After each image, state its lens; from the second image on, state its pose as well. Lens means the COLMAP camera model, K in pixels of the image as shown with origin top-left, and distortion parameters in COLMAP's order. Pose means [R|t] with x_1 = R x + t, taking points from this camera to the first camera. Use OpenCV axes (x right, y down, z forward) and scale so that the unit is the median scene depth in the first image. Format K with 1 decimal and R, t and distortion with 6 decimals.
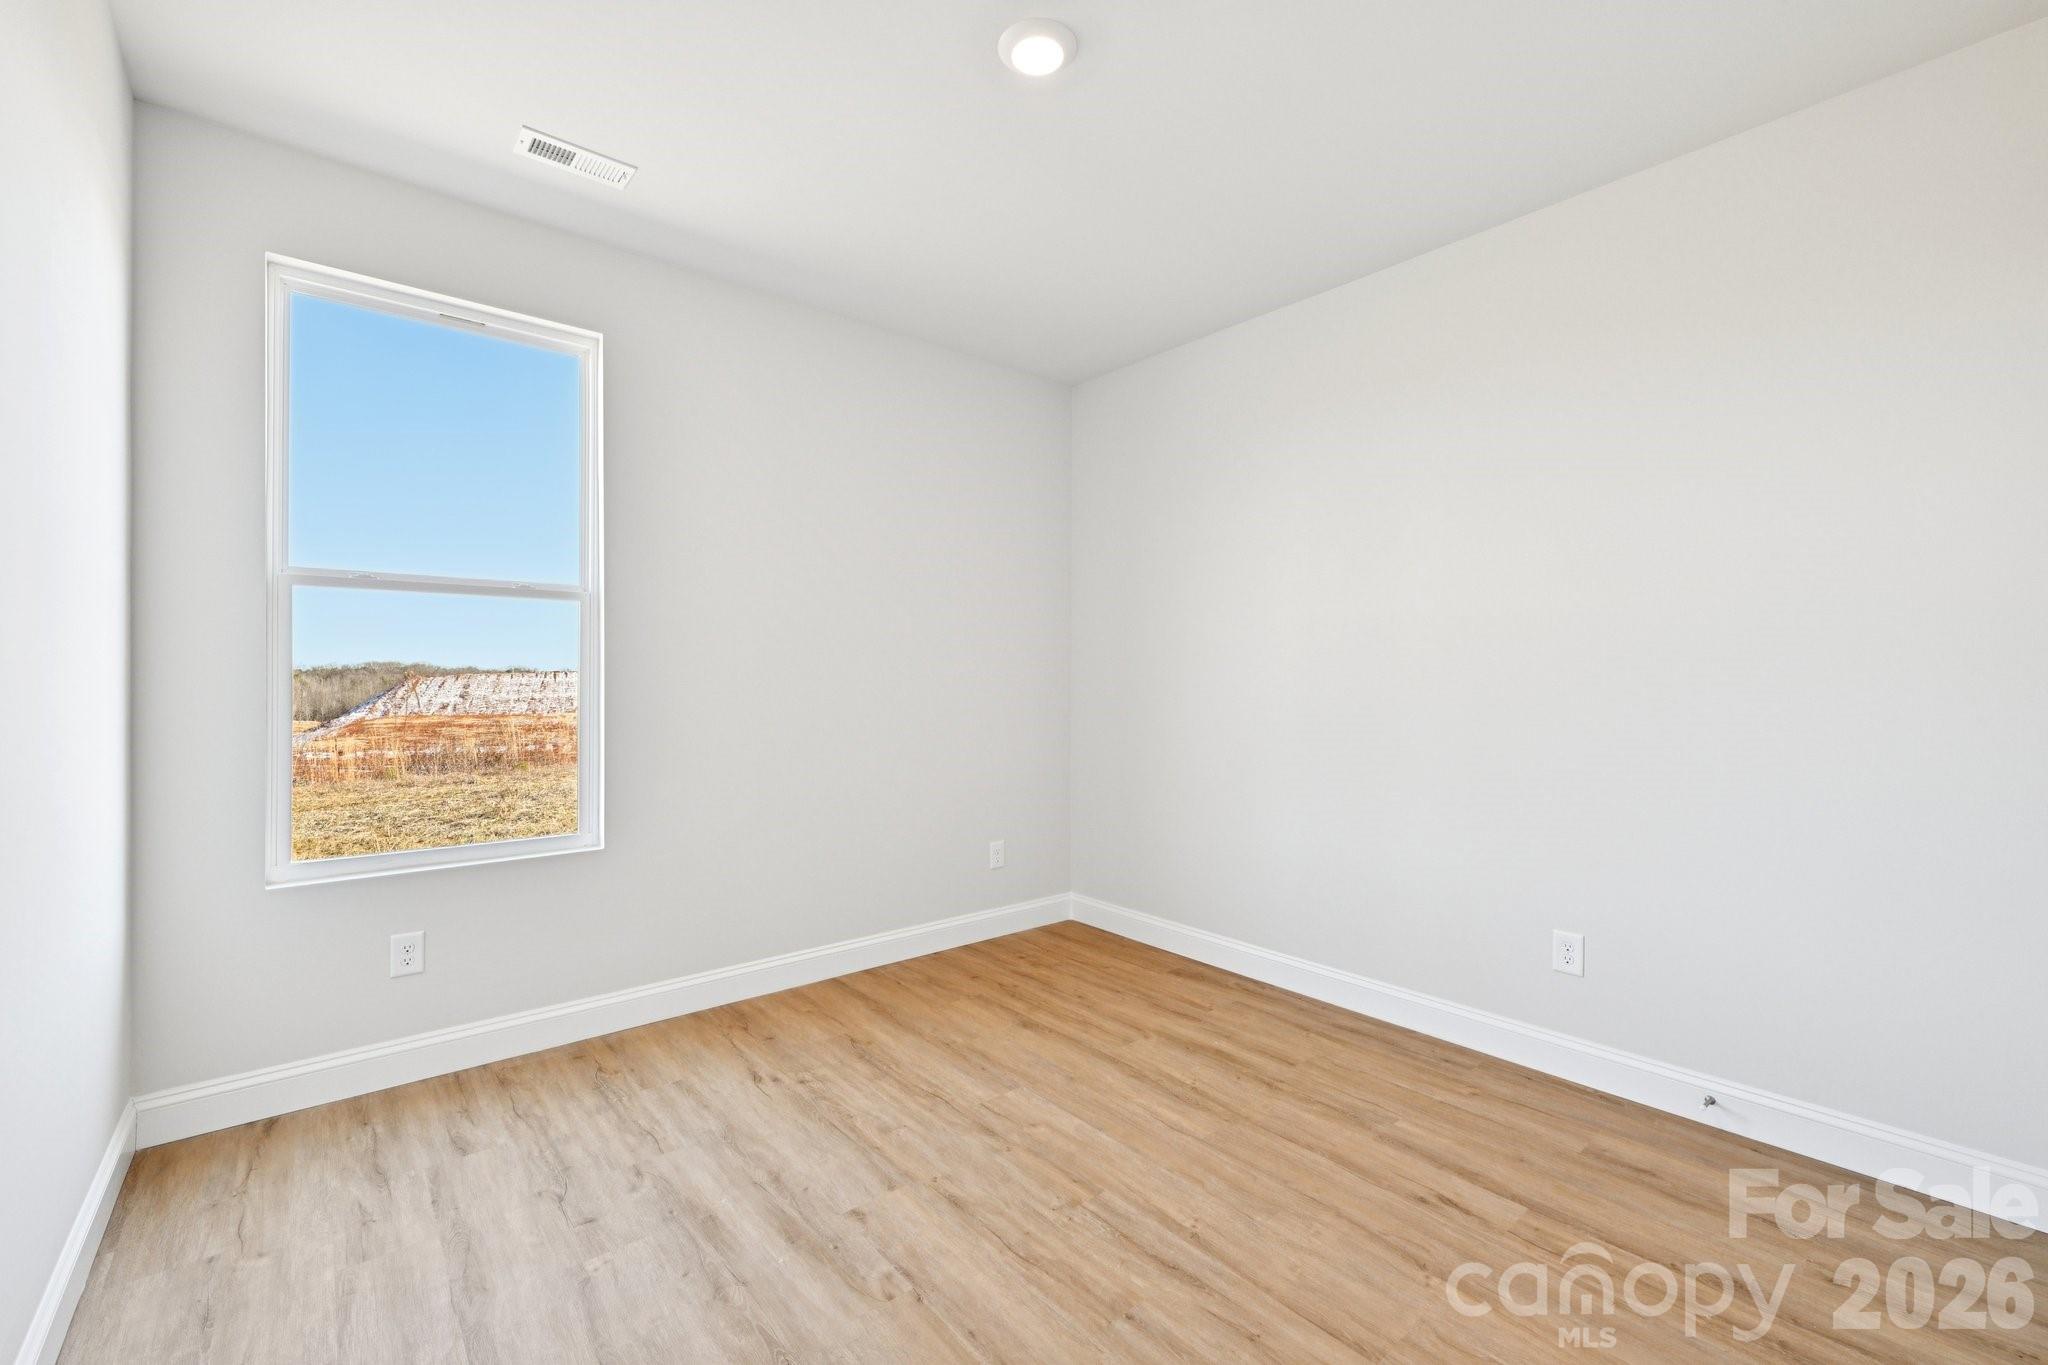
lens RADIAL K [[863.1, 0, 1024.0], [0, 863.1, 682.5], [0, 0, 1]] dist [-0.002171, 0.000427]
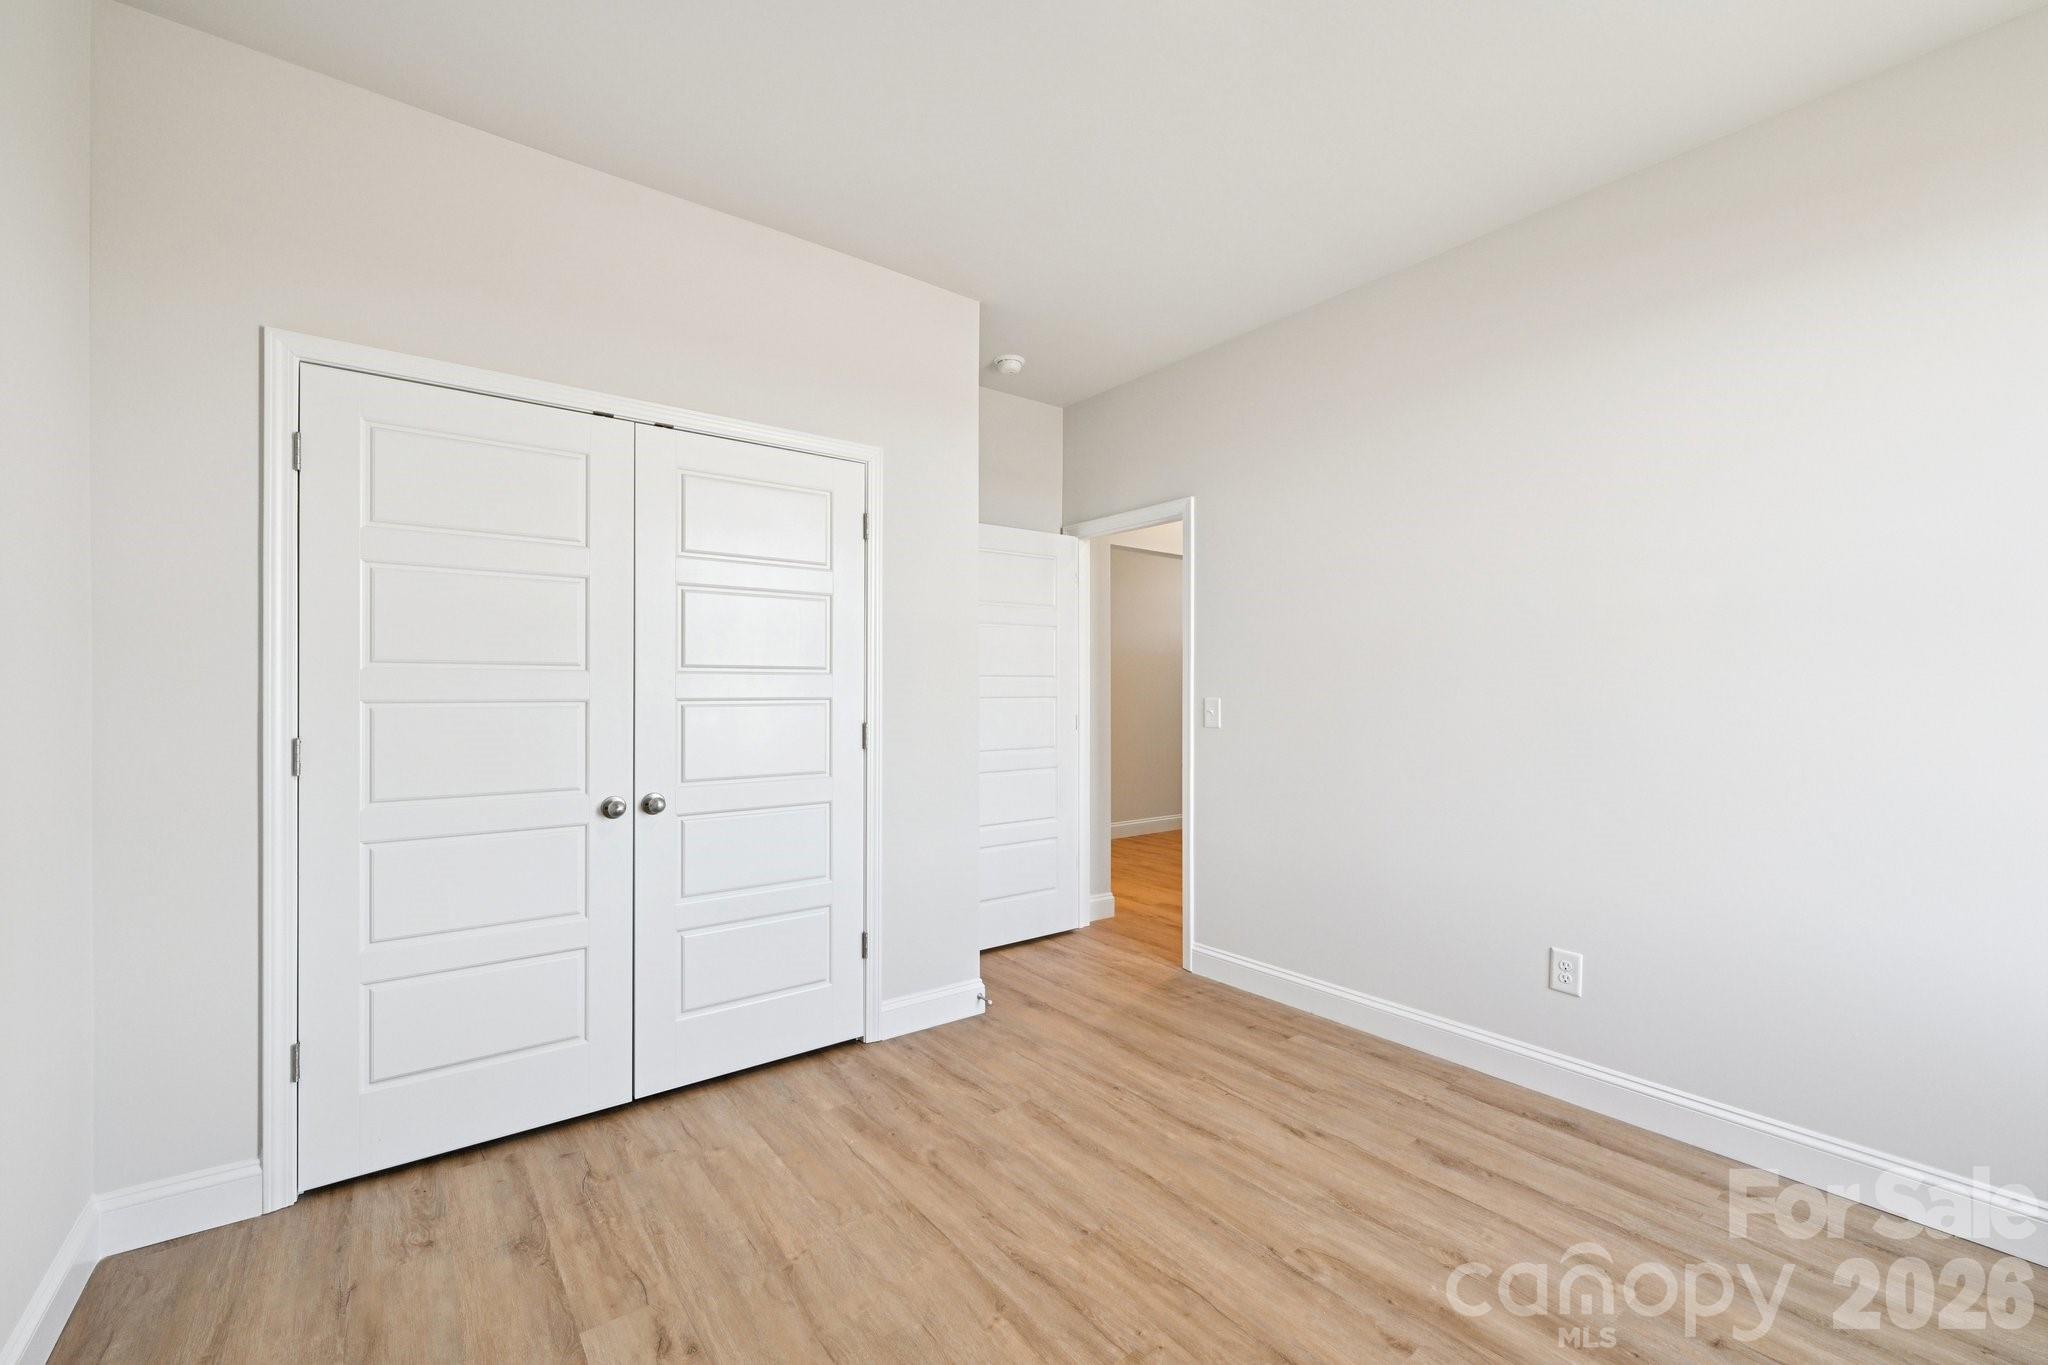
lens RADIAL K [[862.8, 0, 1024.0], [0, 862.8, 682.5], [0, 0, 1]] dist [0.012464, -0.000223]
pose [[-0.998738, -0.006216, 0.049837, 0.139230], [-0.006458, 0.999968, -0.004702, -0.010651], [-0.049806, -0.005018, -0.998746, 2.024576]]
